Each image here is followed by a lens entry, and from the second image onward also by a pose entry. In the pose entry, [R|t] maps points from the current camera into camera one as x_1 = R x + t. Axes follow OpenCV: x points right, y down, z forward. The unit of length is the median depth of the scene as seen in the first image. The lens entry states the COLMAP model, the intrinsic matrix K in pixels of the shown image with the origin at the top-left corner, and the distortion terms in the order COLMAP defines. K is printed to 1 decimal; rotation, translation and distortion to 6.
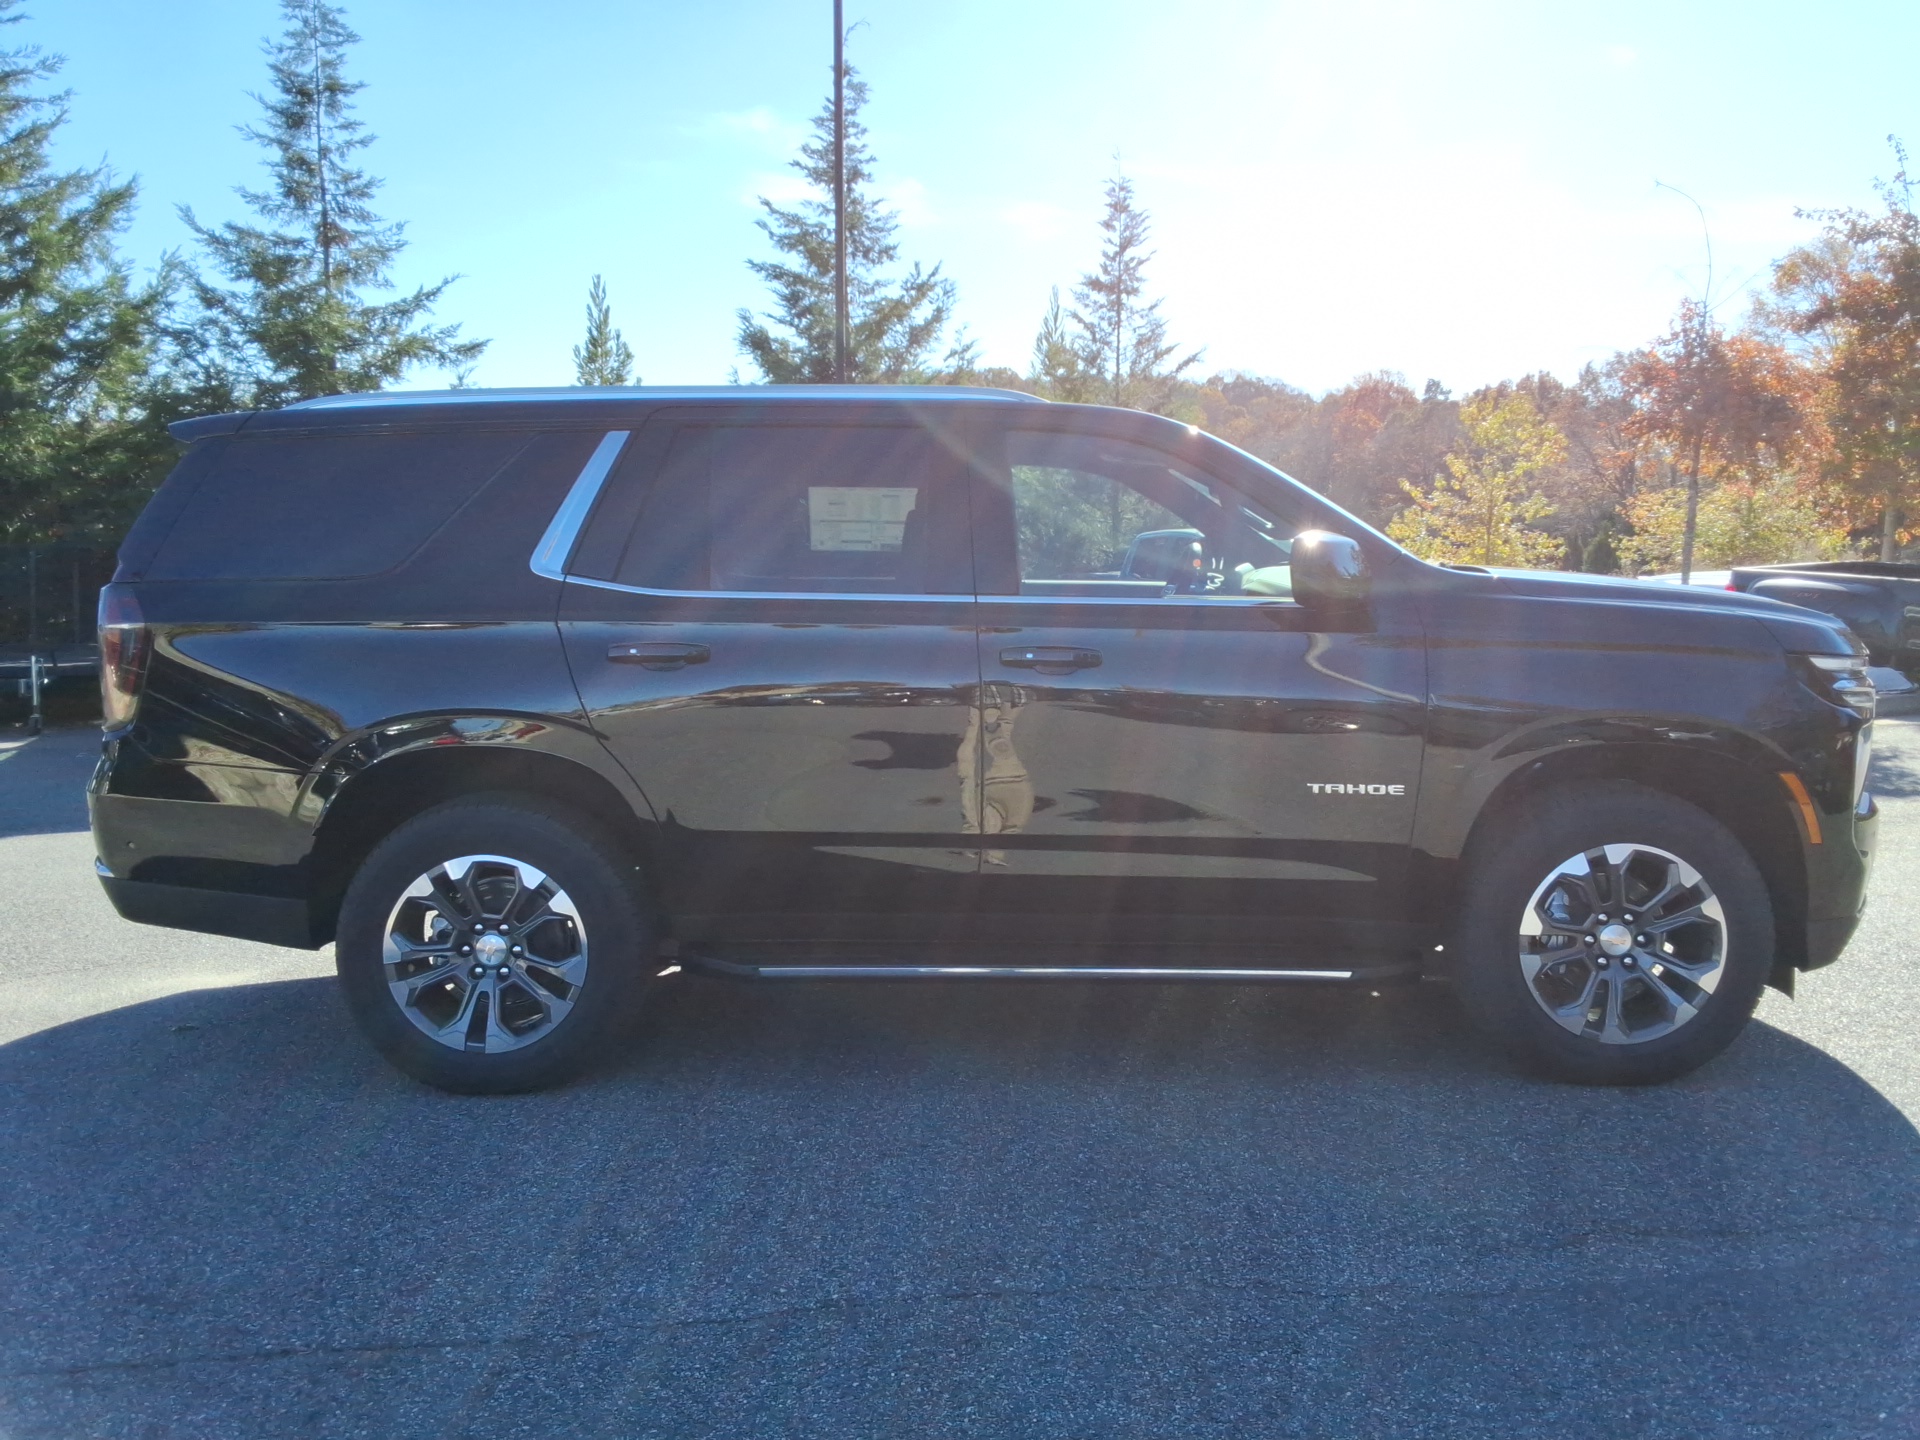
lens RADIAL K [[1529.1, 0, 960.0], [0, 1529.1, 720.0], [0, 0, 1]] dist [0.076760, -0.133016]
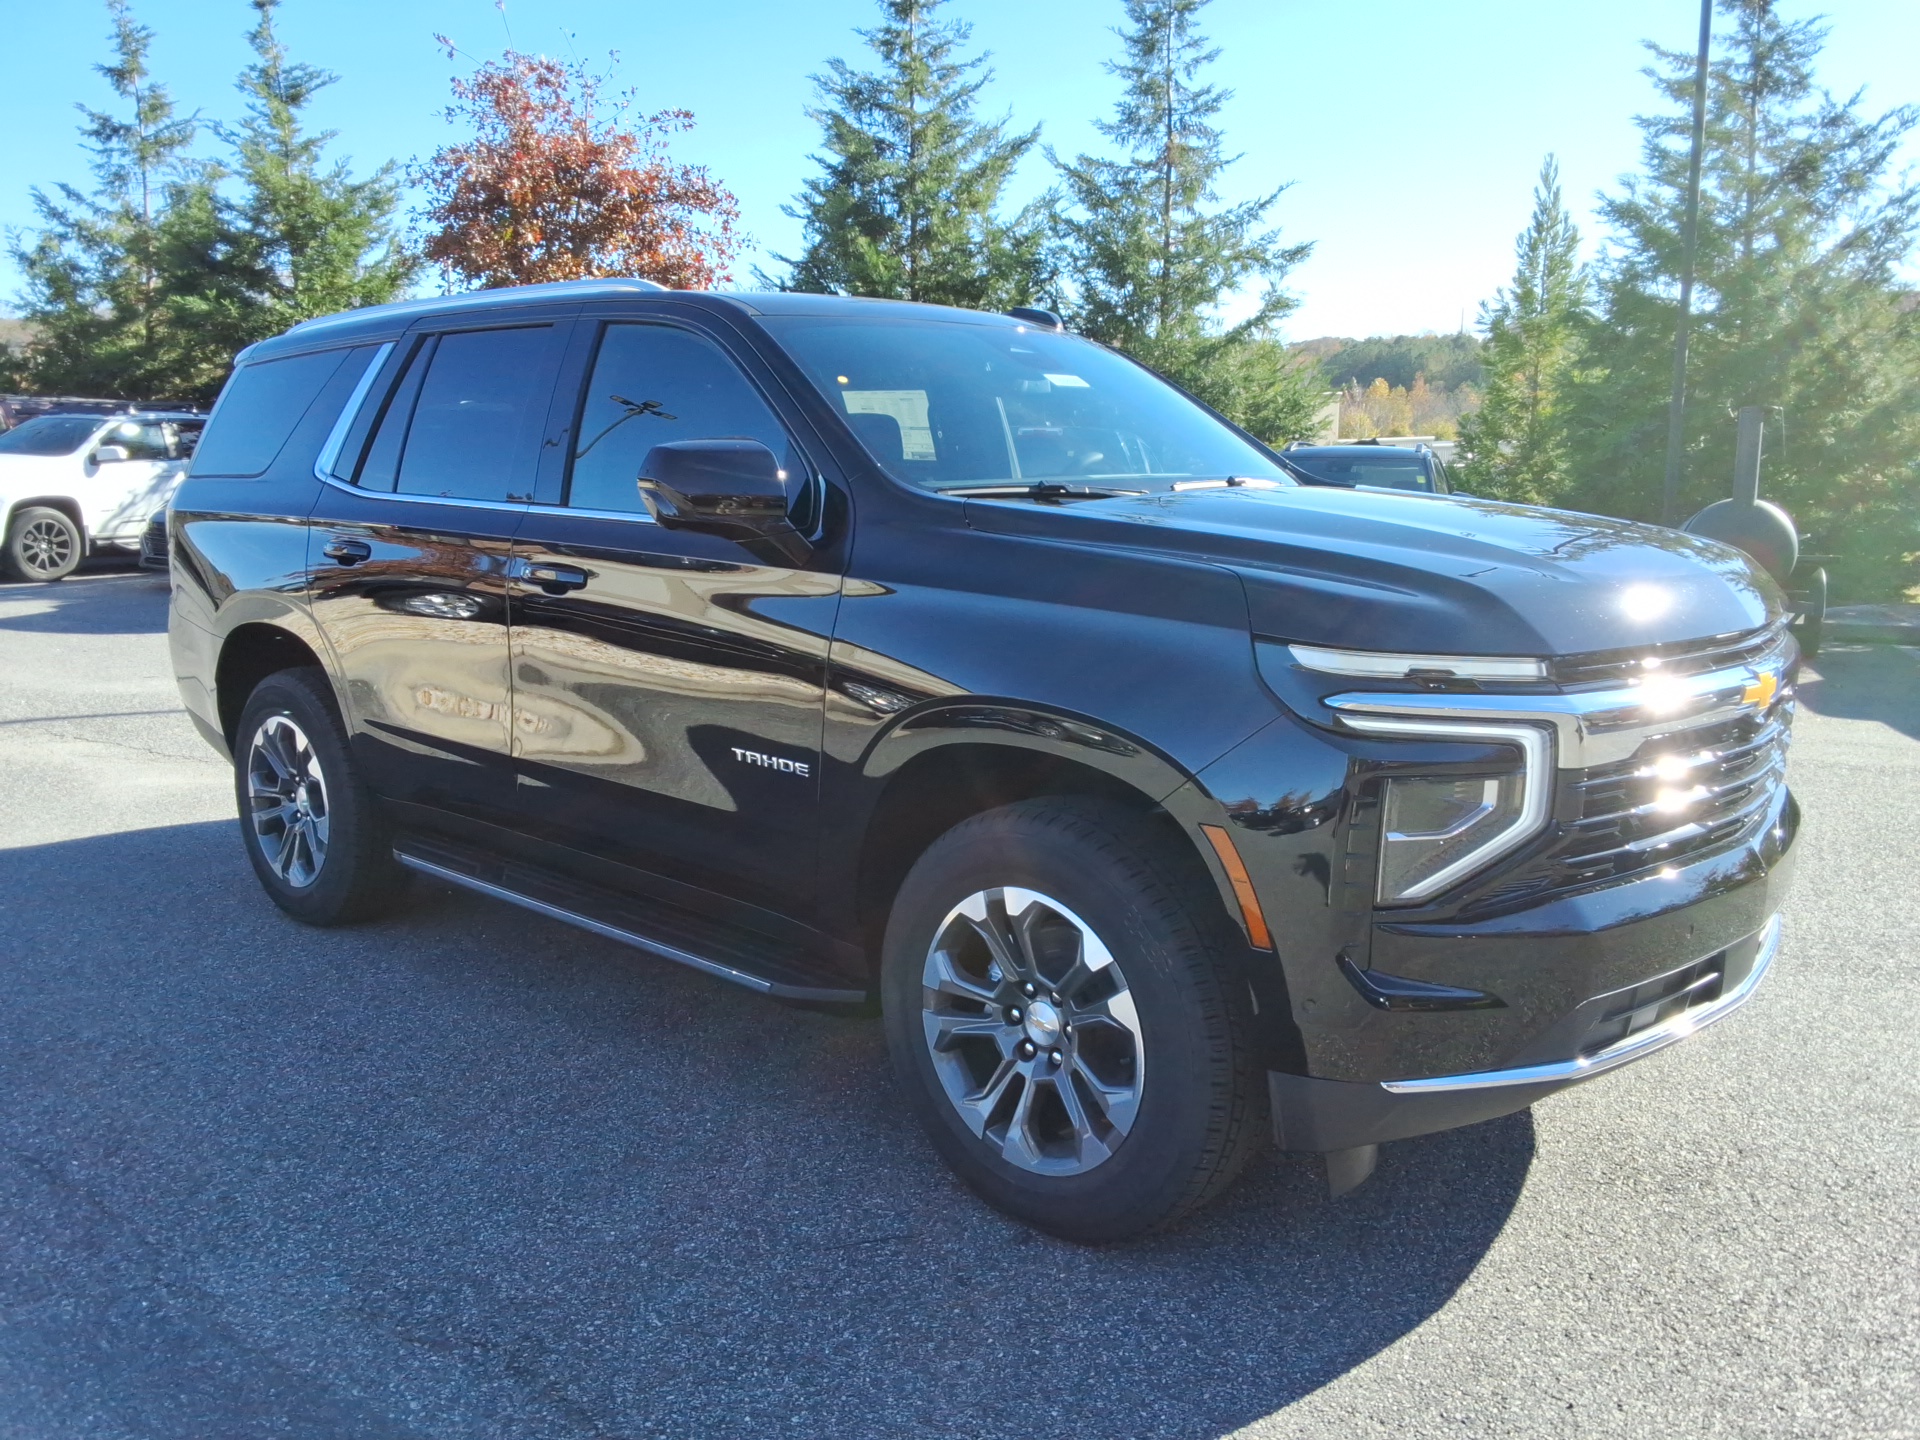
lens RADIAL K [[1528.7, 0, 969.1], [0, 1528.7, 697.3], [0, 0, 1]] dist [0.103218, -0.151710]
pose [[0.748030, 0.105507, -0.655224, 0.217338], [-0.075761, 0.994404, 0.073631, -0.013921], [0.659326, -0.005437, 0.751837, 0.116867]]
